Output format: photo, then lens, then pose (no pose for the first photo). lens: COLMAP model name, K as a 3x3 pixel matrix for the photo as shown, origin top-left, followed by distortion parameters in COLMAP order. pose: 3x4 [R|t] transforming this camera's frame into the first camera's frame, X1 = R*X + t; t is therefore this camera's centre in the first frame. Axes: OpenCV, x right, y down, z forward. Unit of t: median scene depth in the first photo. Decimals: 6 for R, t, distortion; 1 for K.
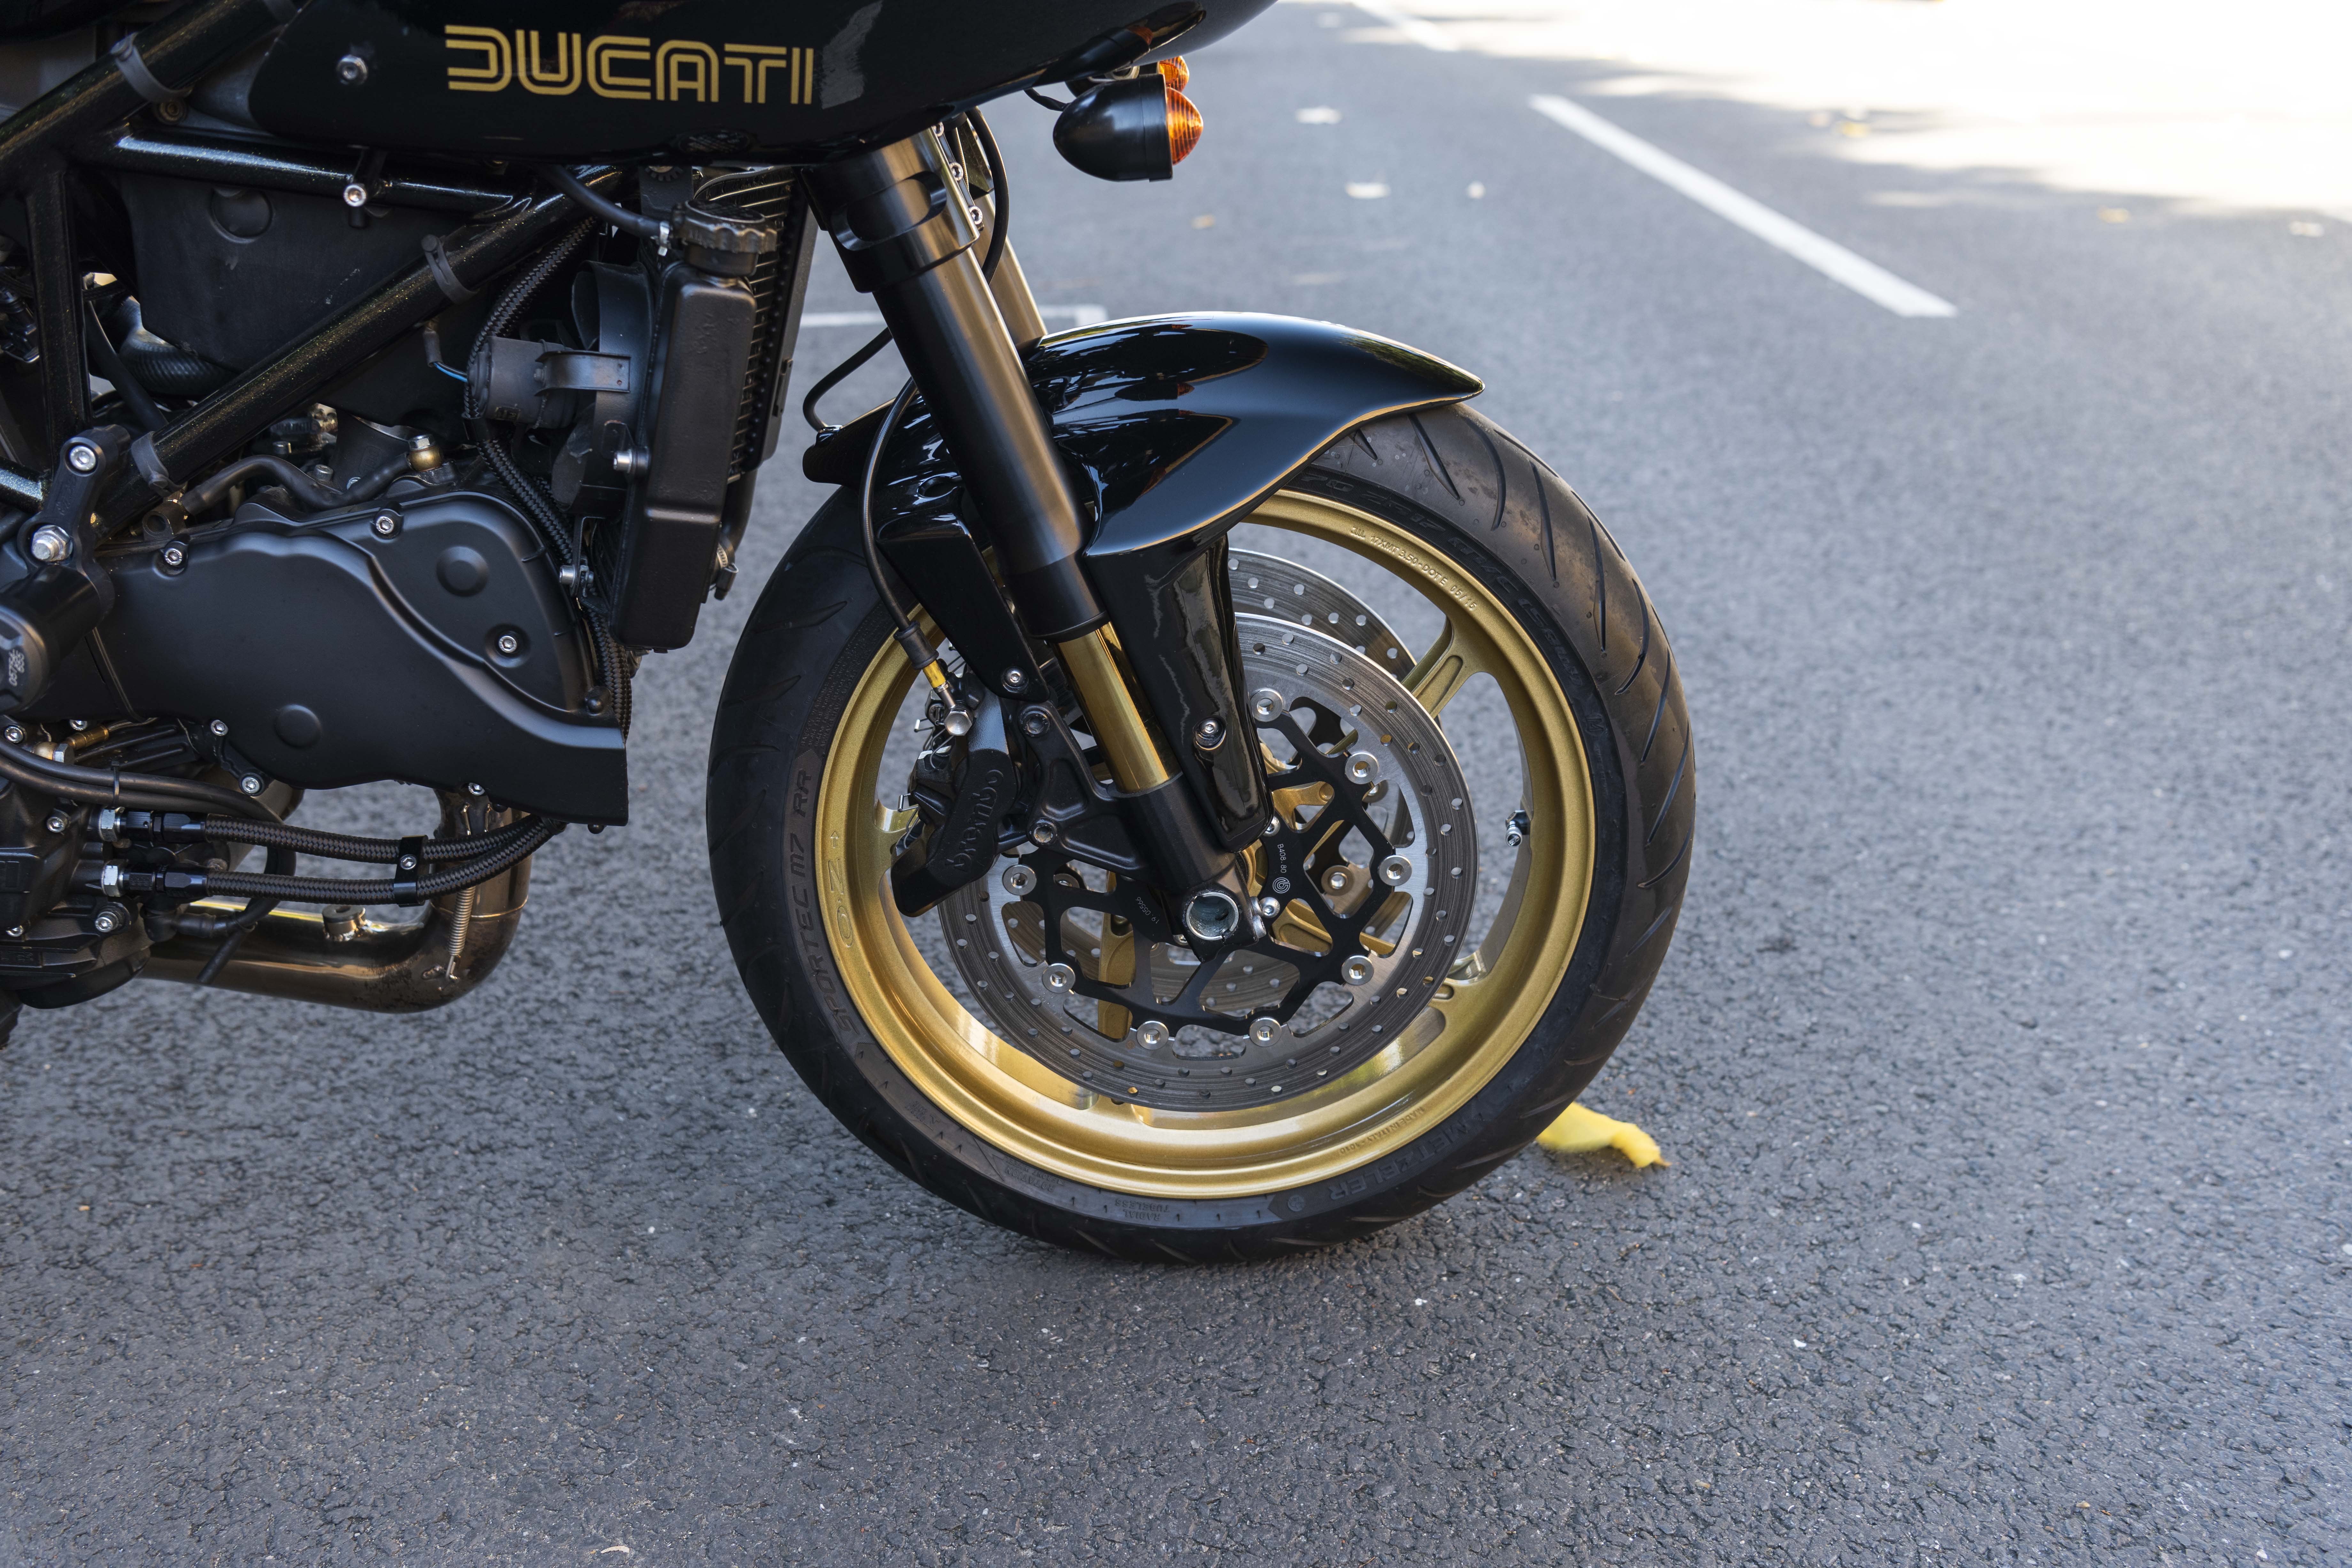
lens RADIAL K [[2301.3, 0, 1174.4], [0, 2301.3, 780.0], [0, 0, 1]] dist [0.009257, 0.000000]
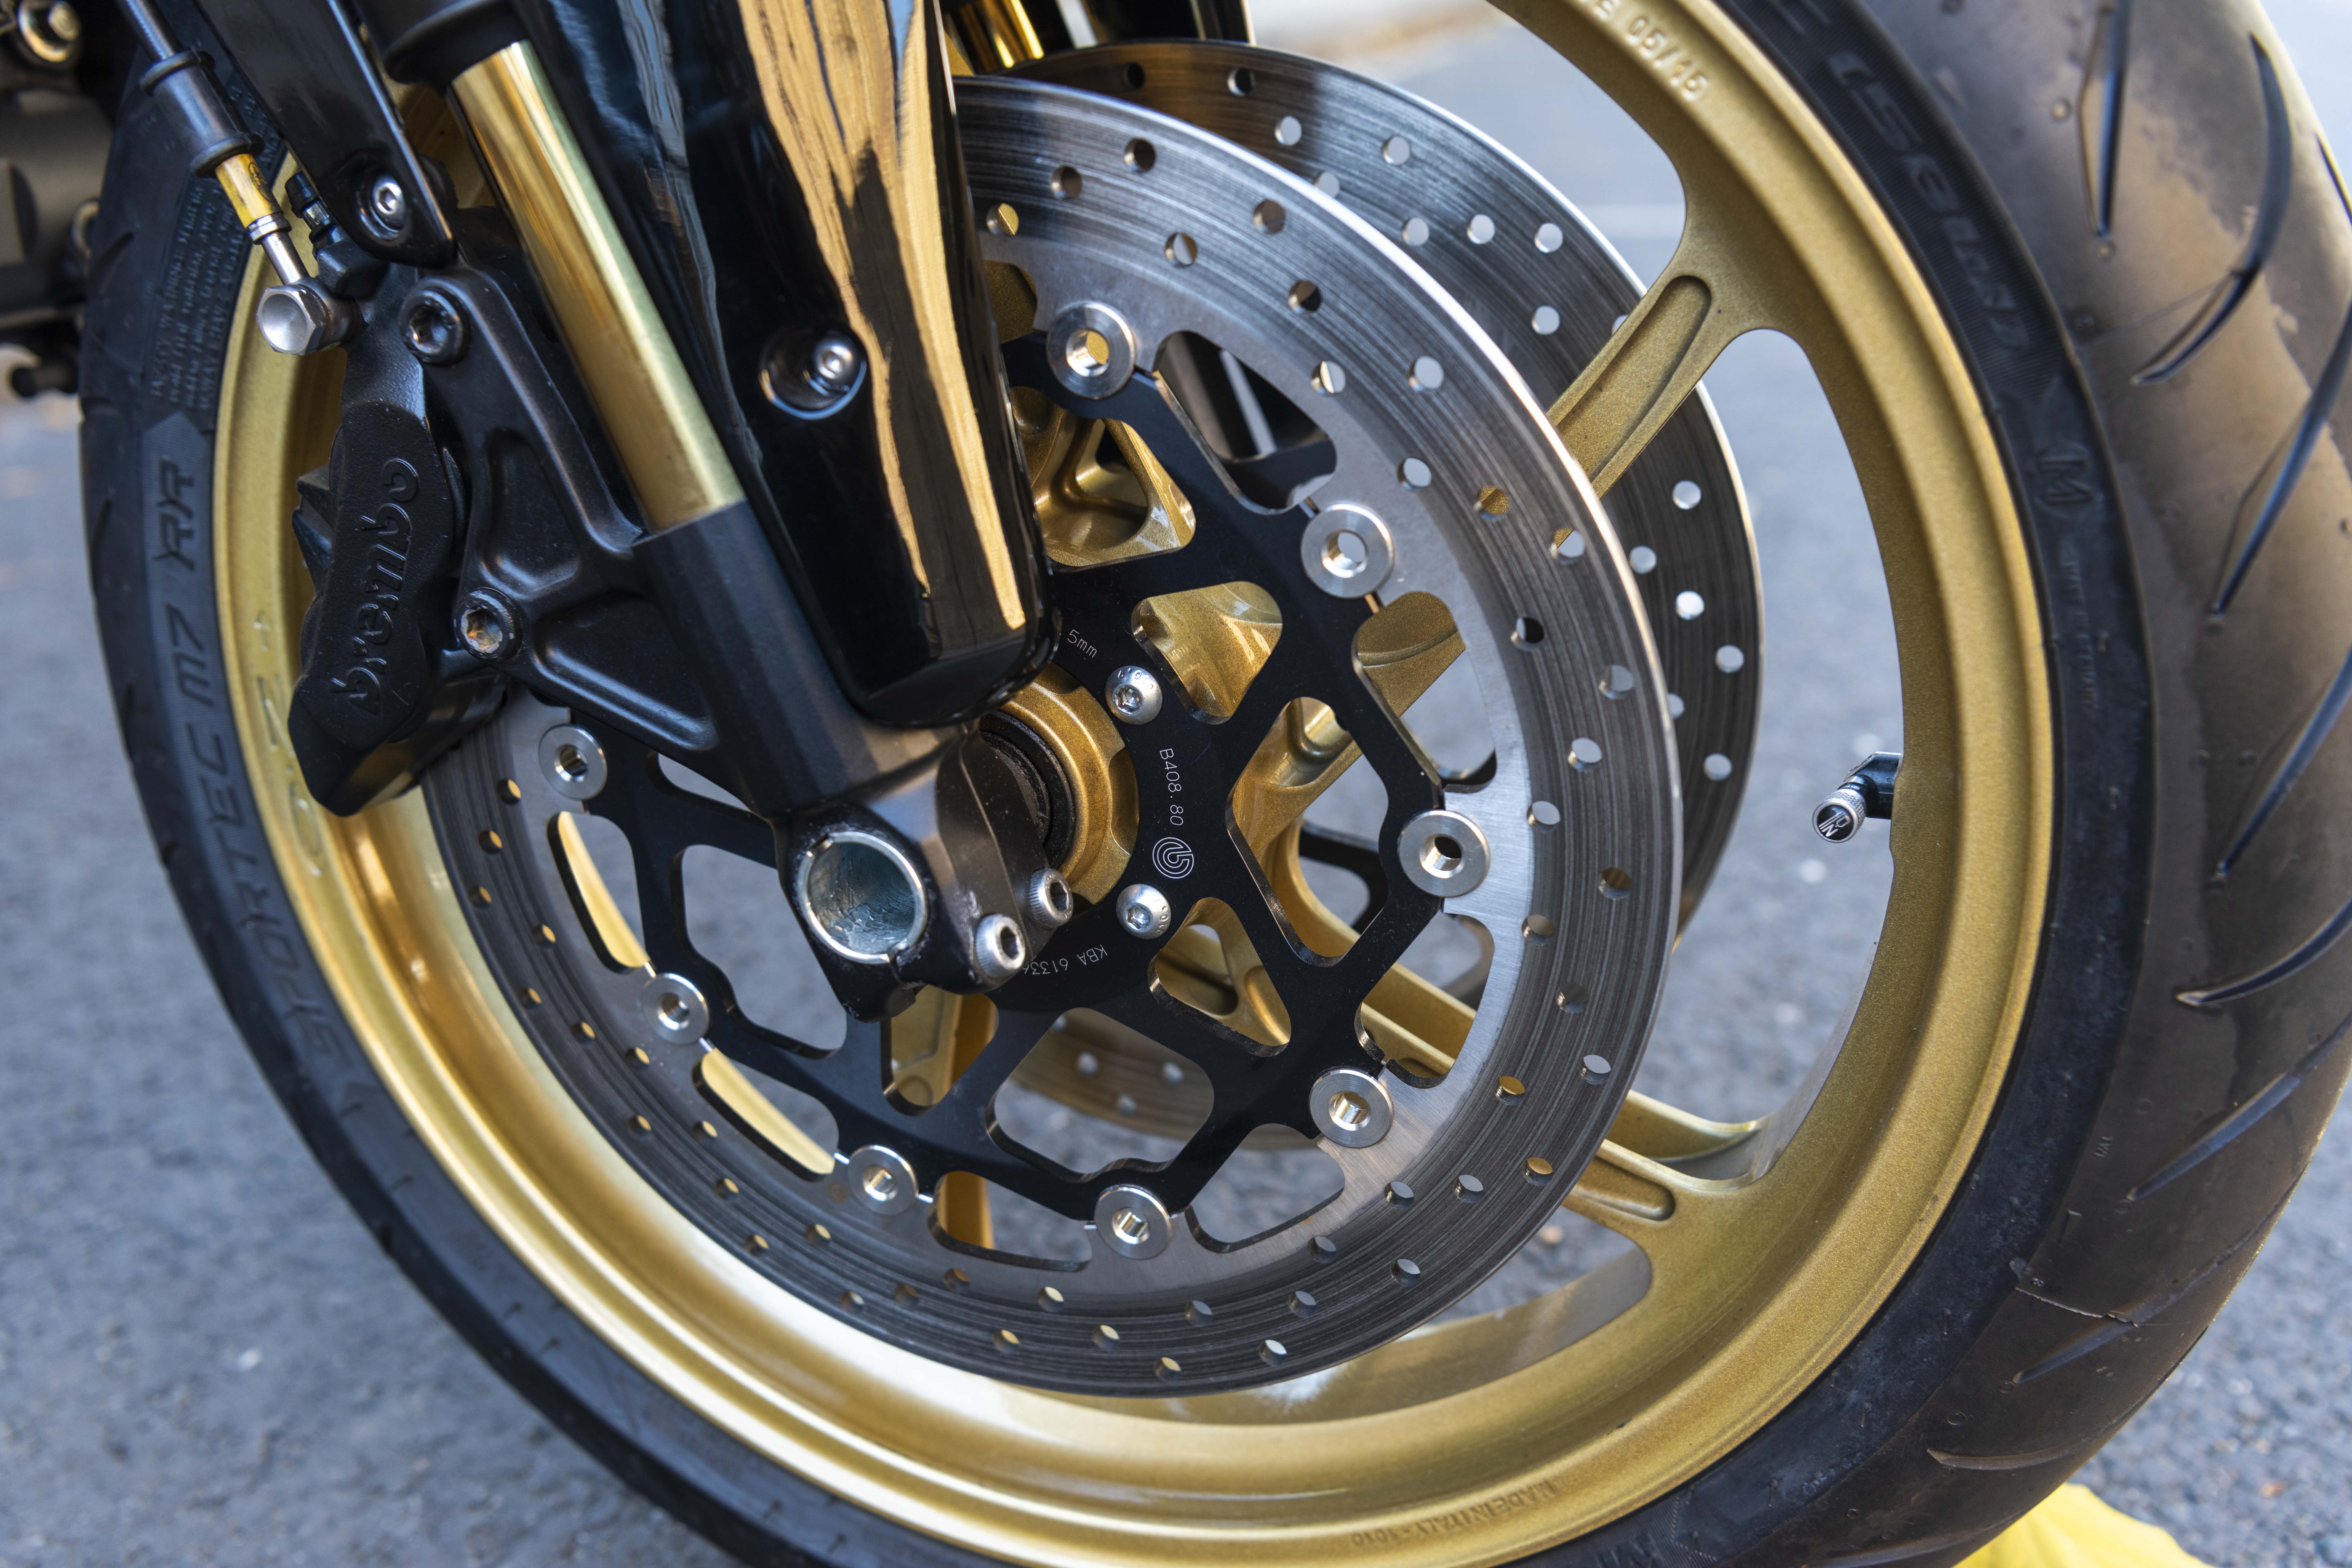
lens RADIAL K [[2301.3, 0, 1176.9], [0, 2301.3, 793.1], [0, 0, 1]] dist [0.009257, 0.000000]
pose [[0.925482, 0.116499, -0.360432, 0.184234], [-0.120965, 0.992604, 0.010226, 0.030734], [0.358958, 0.034135, 0.932729, 0.635118]]
